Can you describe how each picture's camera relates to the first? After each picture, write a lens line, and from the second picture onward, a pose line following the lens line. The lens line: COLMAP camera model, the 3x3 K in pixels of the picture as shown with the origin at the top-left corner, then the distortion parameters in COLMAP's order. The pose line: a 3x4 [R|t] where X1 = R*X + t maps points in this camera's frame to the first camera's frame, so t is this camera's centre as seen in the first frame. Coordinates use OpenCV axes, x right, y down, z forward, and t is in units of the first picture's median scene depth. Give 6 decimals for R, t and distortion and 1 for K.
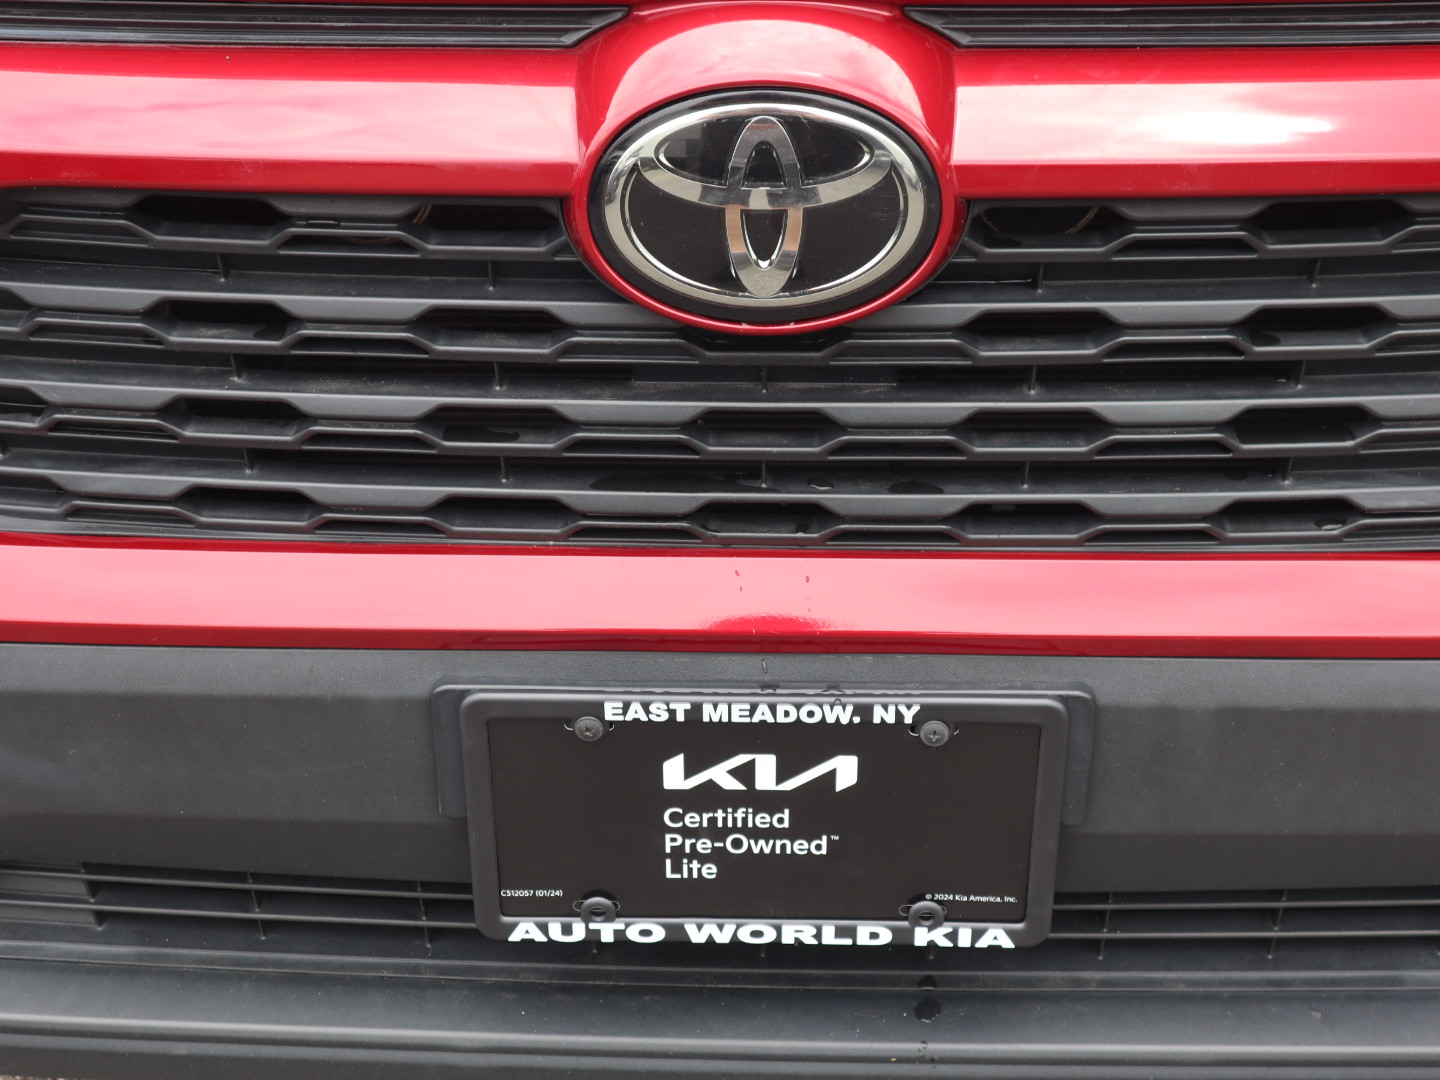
lens RADIAL K [[2006.8, 0, 715.0], [0, 2006.8, 533.0], [0, 0, 1]] dist [0.025547, 0.000000]
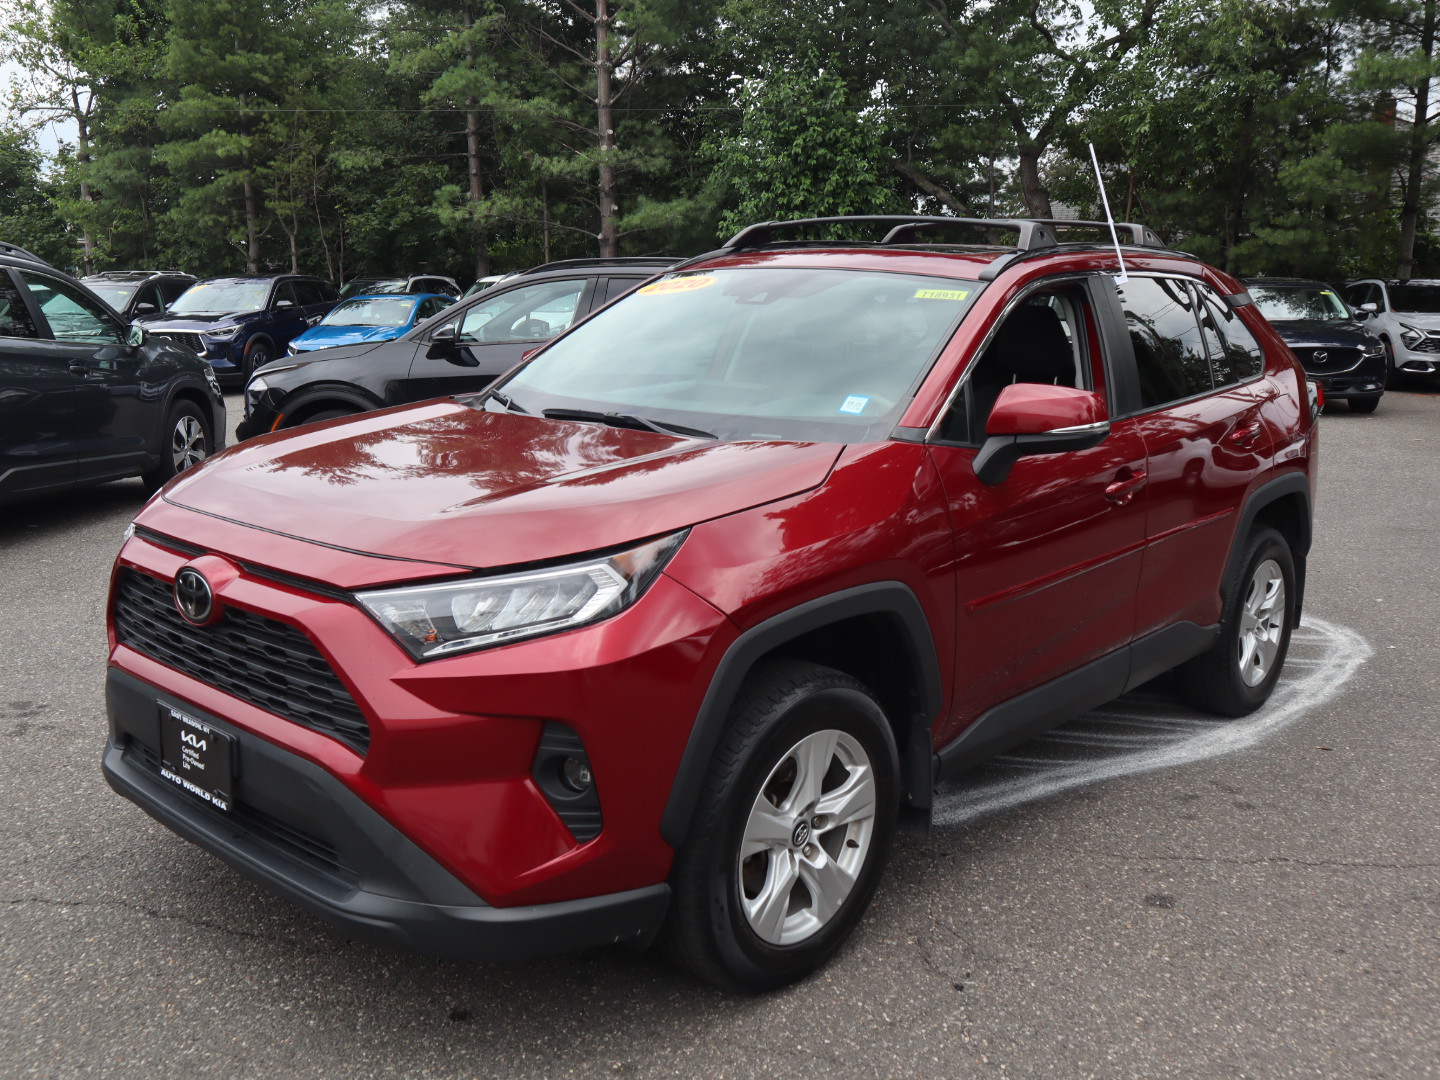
lens RADIAL K [[1350.7, 0, 695.4], [0, 1350.7, 512.0], [0, 0, 1]] dist [-0.041440, 0.000000]
pose [[0.754219, 0.133579, -0.642892, 2.459777], [-0.340092, 0.916998, -0.208452, -0.081307], [0.561686, 0.375861, 0.737047, -0.575903]]
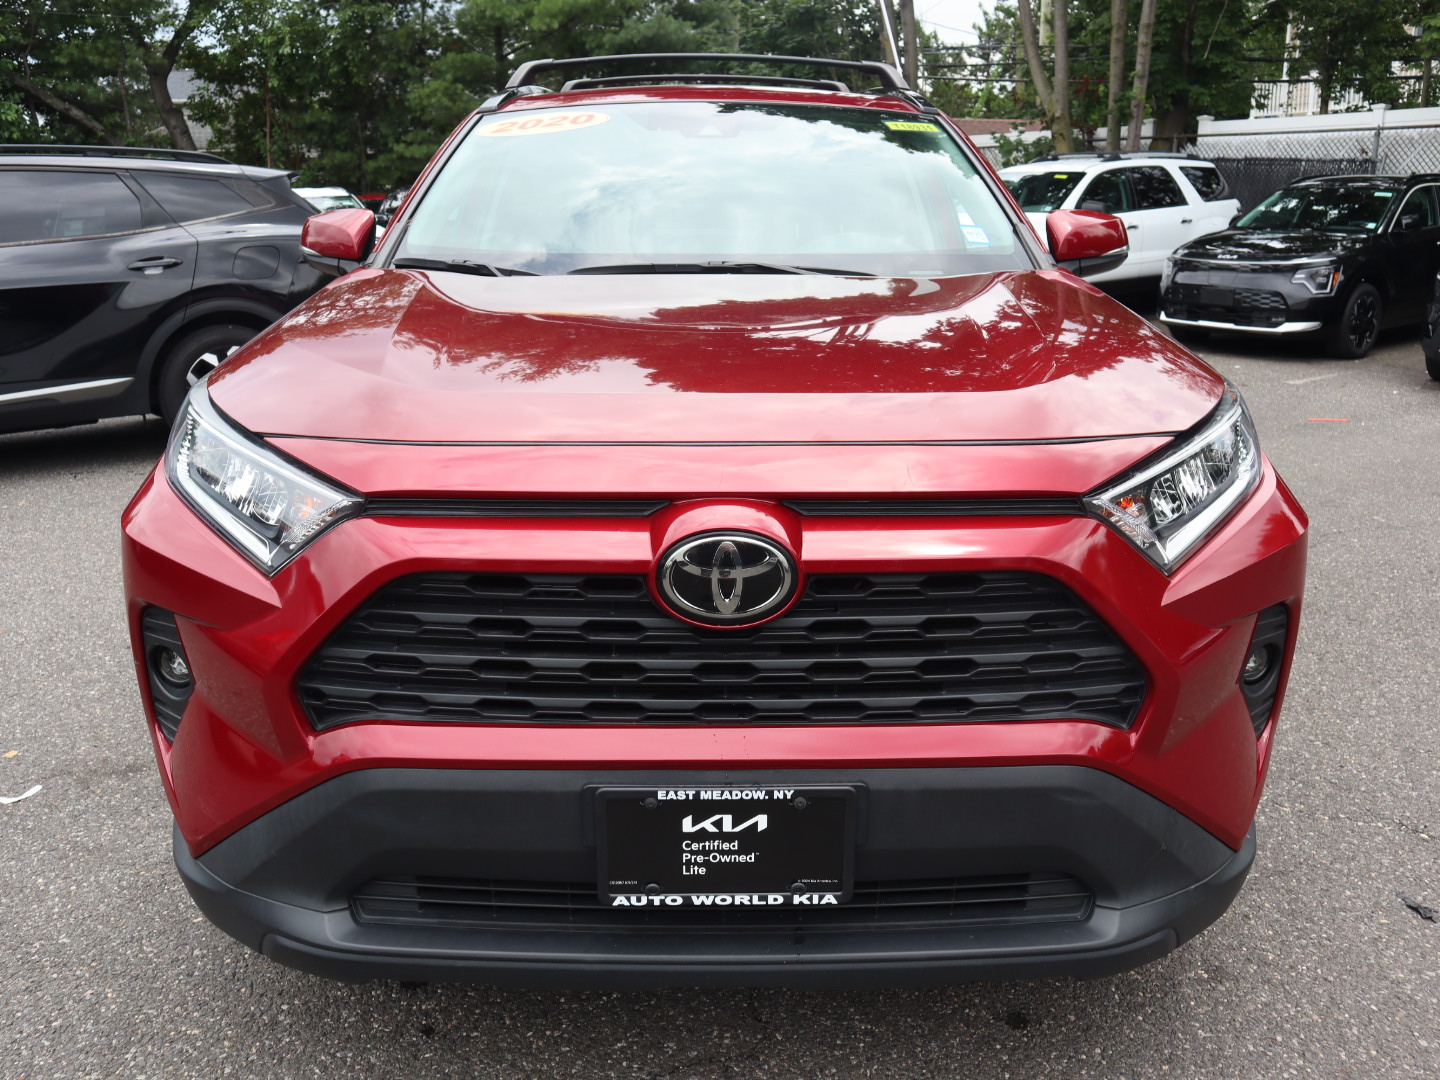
lens RADIAL K [[1144.8, 0, 708.6], [0, 1144.8, 549.5], [0, 0, 1]] dist [-0.093812, 0.047050]
pose [[0.999021, -0.004034, 0.044064, -0.053360], [0.013478, 0.976258, -0.216192, 0.096587], [-0.042146, 0.216574, 0.975356, -0.342760]]
